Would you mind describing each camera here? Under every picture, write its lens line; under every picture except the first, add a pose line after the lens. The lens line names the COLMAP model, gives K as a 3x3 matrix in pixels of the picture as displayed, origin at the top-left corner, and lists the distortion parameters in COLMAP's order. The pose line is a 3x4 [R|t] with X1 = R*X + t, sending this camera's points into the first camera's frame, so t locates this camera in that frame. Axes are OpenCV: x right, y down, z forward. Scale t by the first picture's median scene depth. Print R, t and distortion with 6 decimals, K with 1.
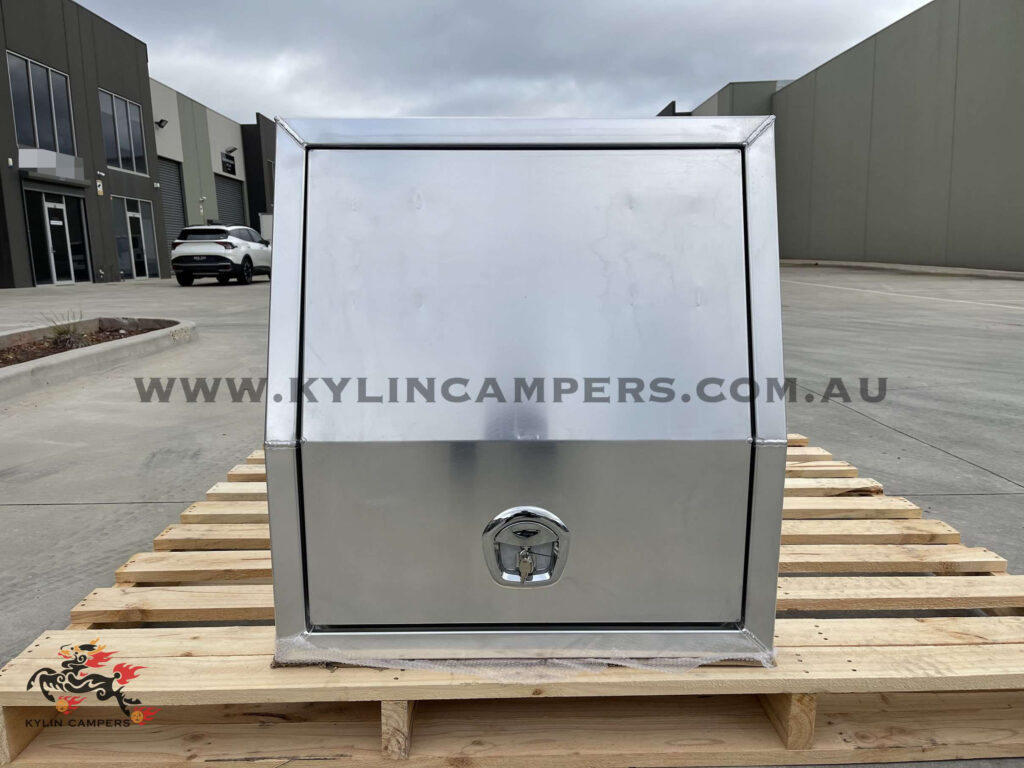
lens RADIAL K [[773.0, 0, 512.3], [0, 773.0, 389.8], [0, 0, 1]] dist [0.084778, -0.105179]
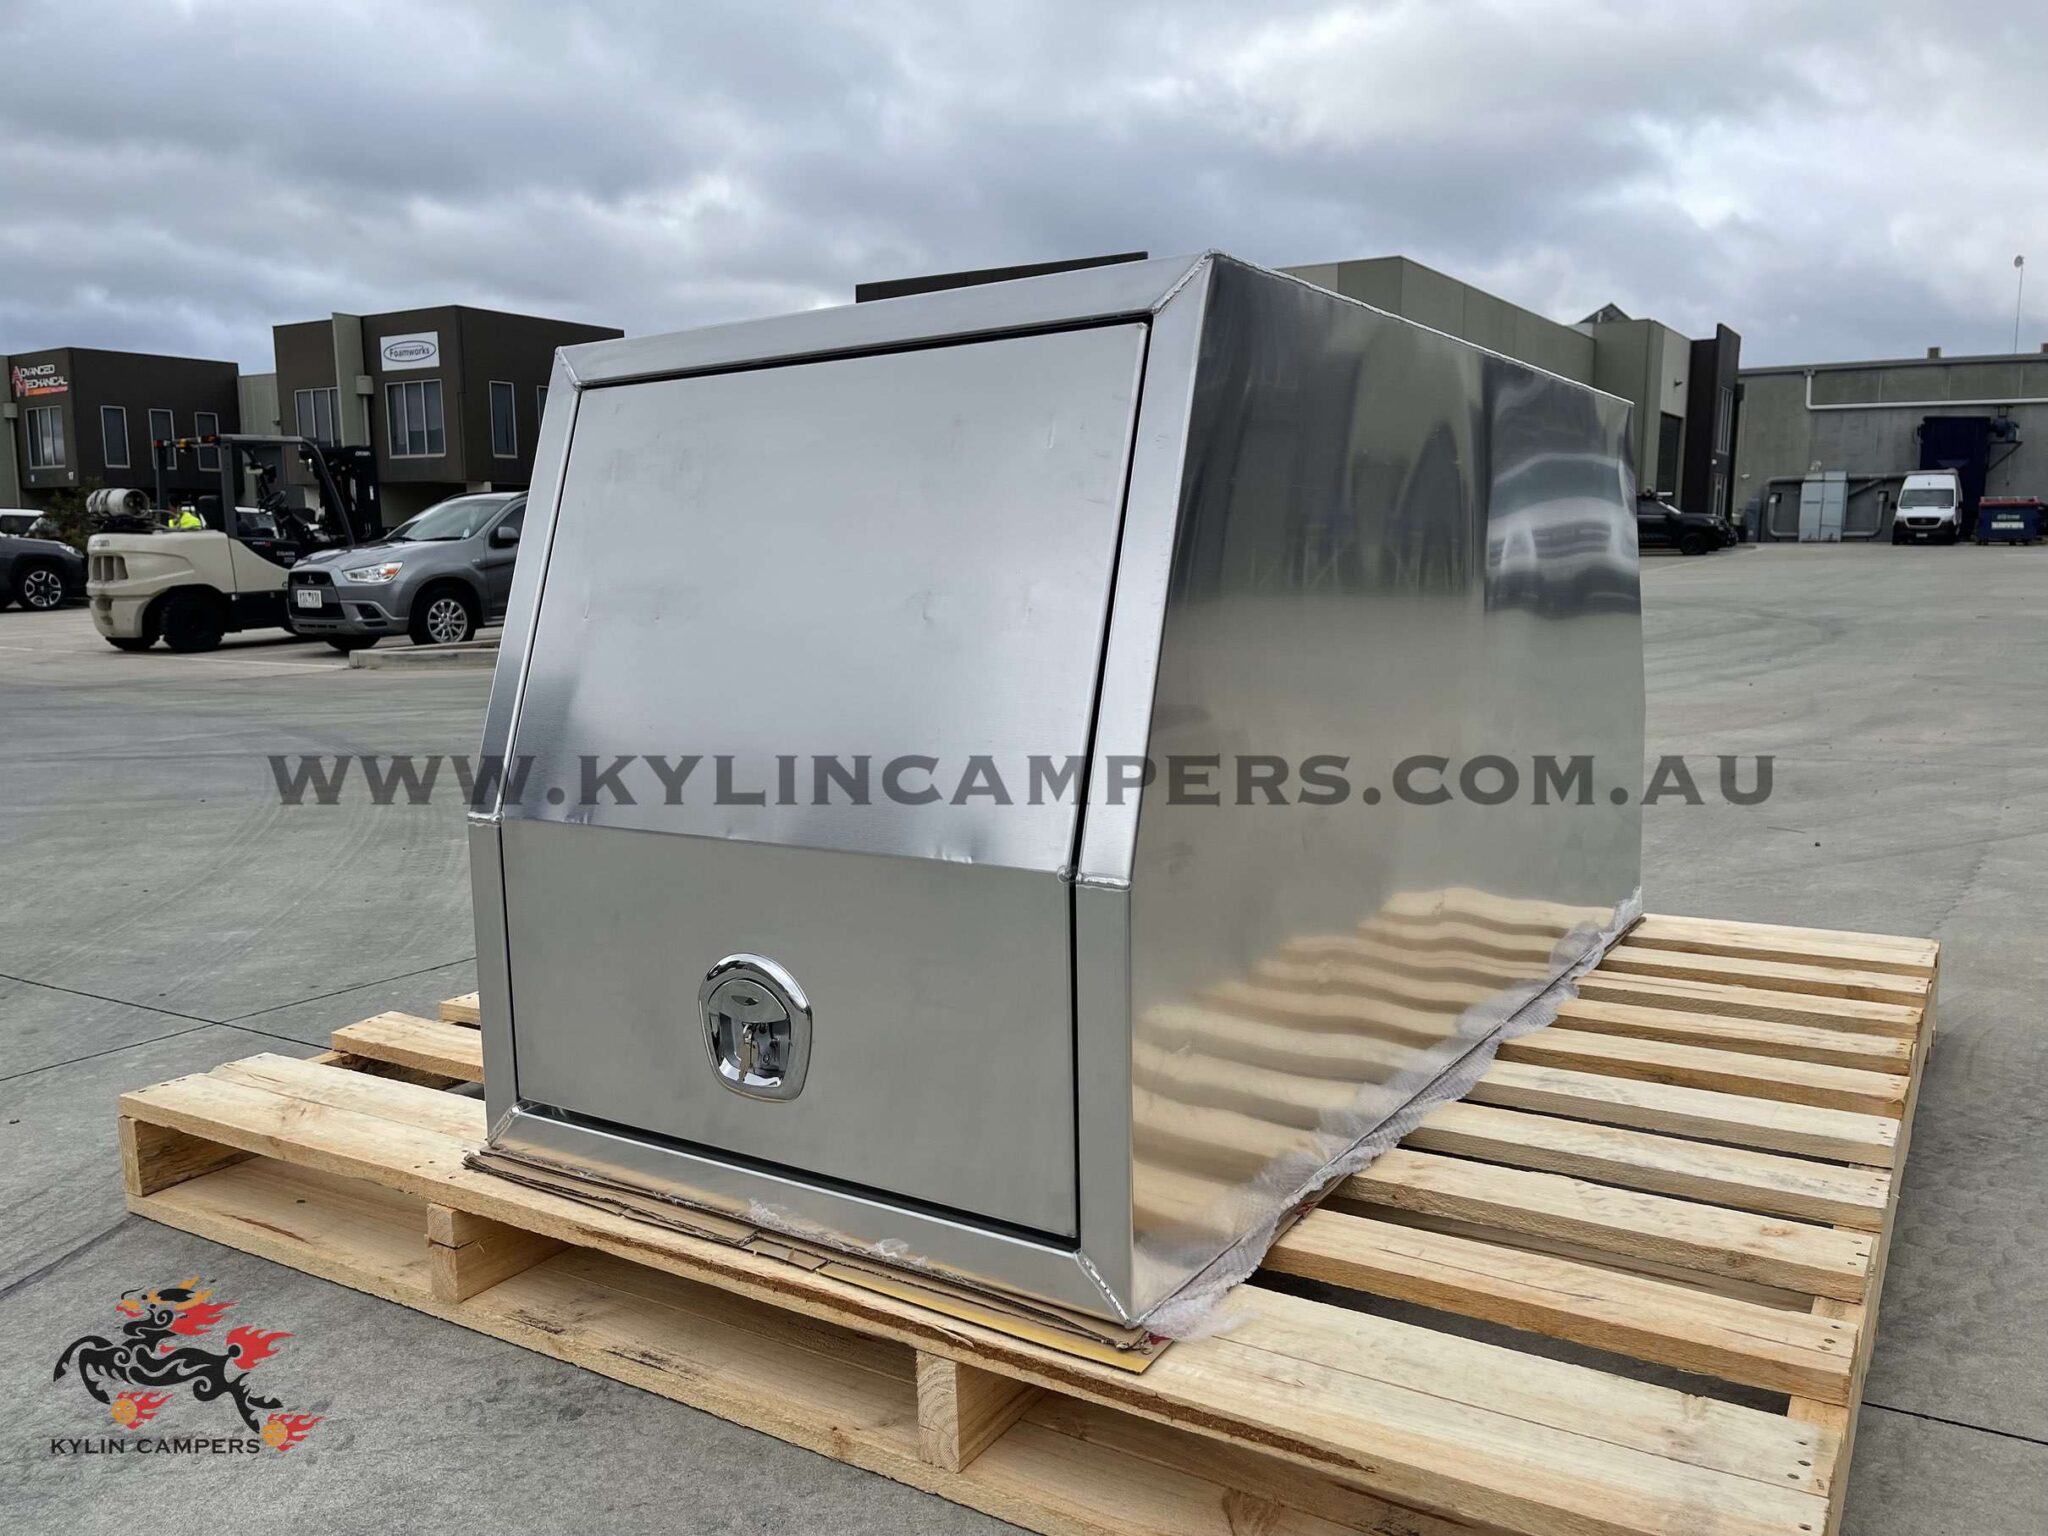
lens RADIAL K [[1546.0, 0, 1008.6], [0, 1546.0, 765.9], [0, 0, 1]] dist [0.084778, -0.105179]
pose [[0.825959, 0.050261, -0.561485, 0.580834], [-0.084948, 0.995741, -0.035827, 0.022622], [0.557293, 0.077289, 0.826711, 0.082730]]
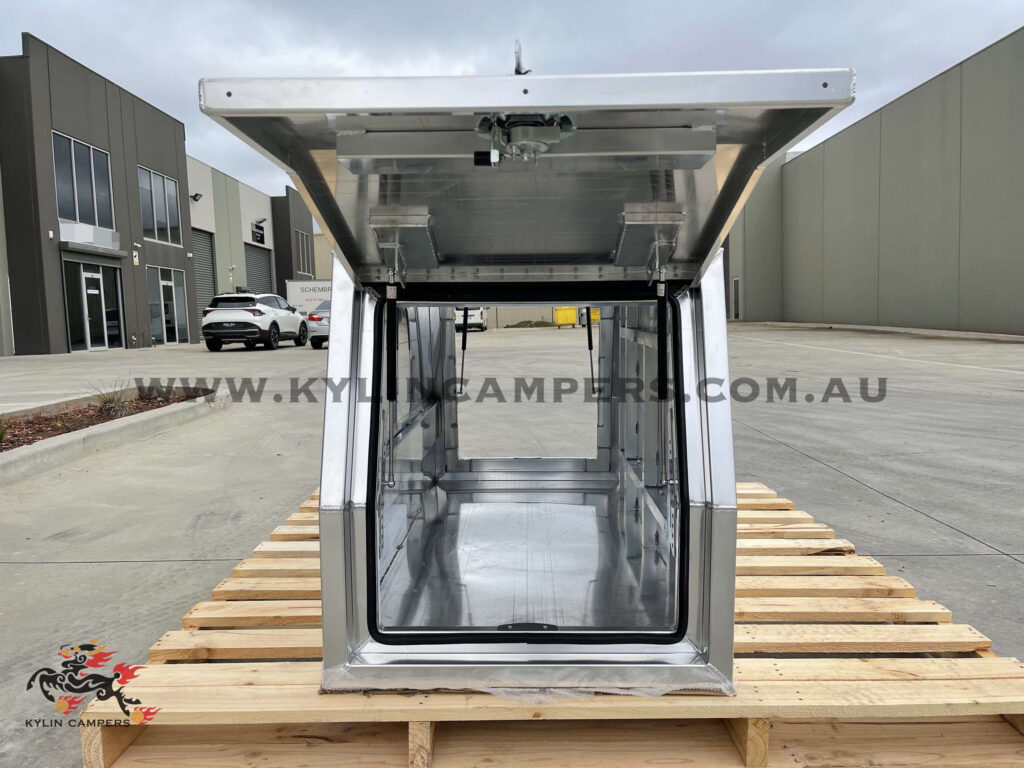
lens RADIAL K [[773.0, 0, 516.4], [0, 773.0, 383.6], [0, 0, 1]] dist [0.084778, -0.105179]
pose [[0.999801, -0.001895, -0.019856, 0.017672], [0.000178, 0.996283, -0.086135, -0.015414], [0.019945, 0.086114, 0.996086, -0.179227]]
